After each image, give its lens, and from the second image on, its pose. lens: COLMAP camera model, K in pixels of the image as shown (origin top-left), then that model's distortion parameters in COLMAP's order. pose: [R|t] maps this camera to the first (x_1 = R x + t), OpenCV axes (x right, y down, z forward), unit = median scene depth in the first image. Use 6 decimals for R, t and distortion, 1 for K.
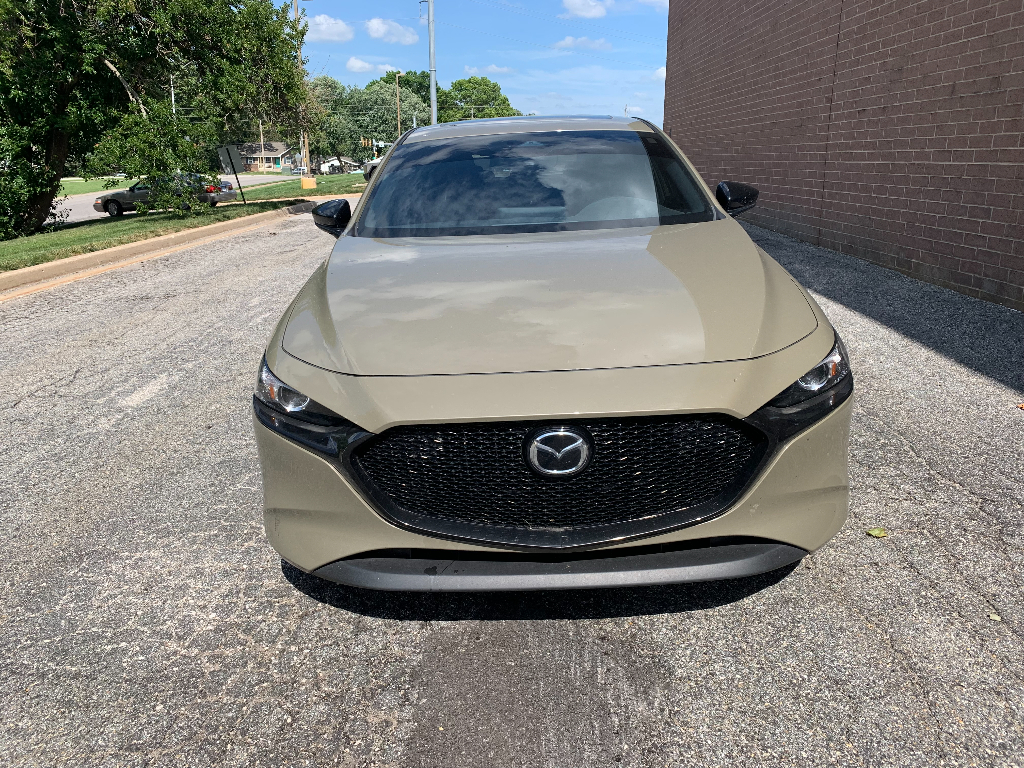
lens RADIAL K [[789.2, 0, 506.4], [0, 789.2, 375.6], [0, 0, 1]] dist [0.019146, -0.018266]
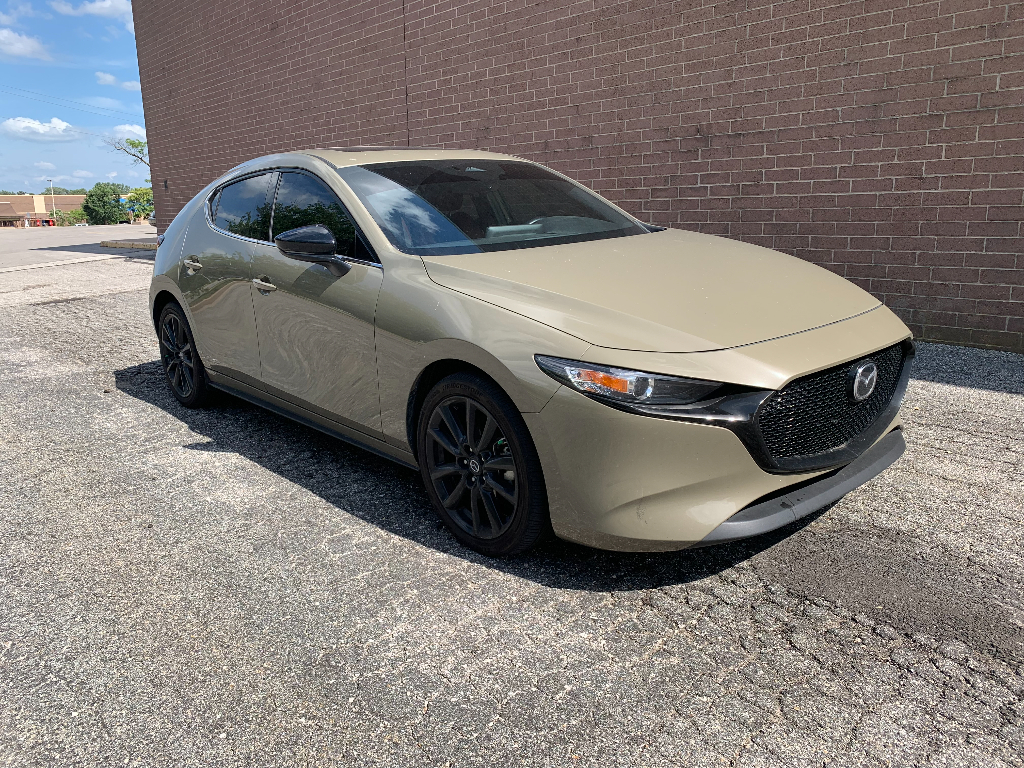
lens RADIAL K [[789.2, 0, 507.3], [0, 789.2, 388.8], [0, 0, 1]] dist [0.019146, -0.018266]
pose [[0.744336, -0.155133, 0.649537, -0.120987], [0.191434, 0.981391, 0.015017, -0.002155], [-0.639779, 0.113166, 0.760182, 0.036745]]
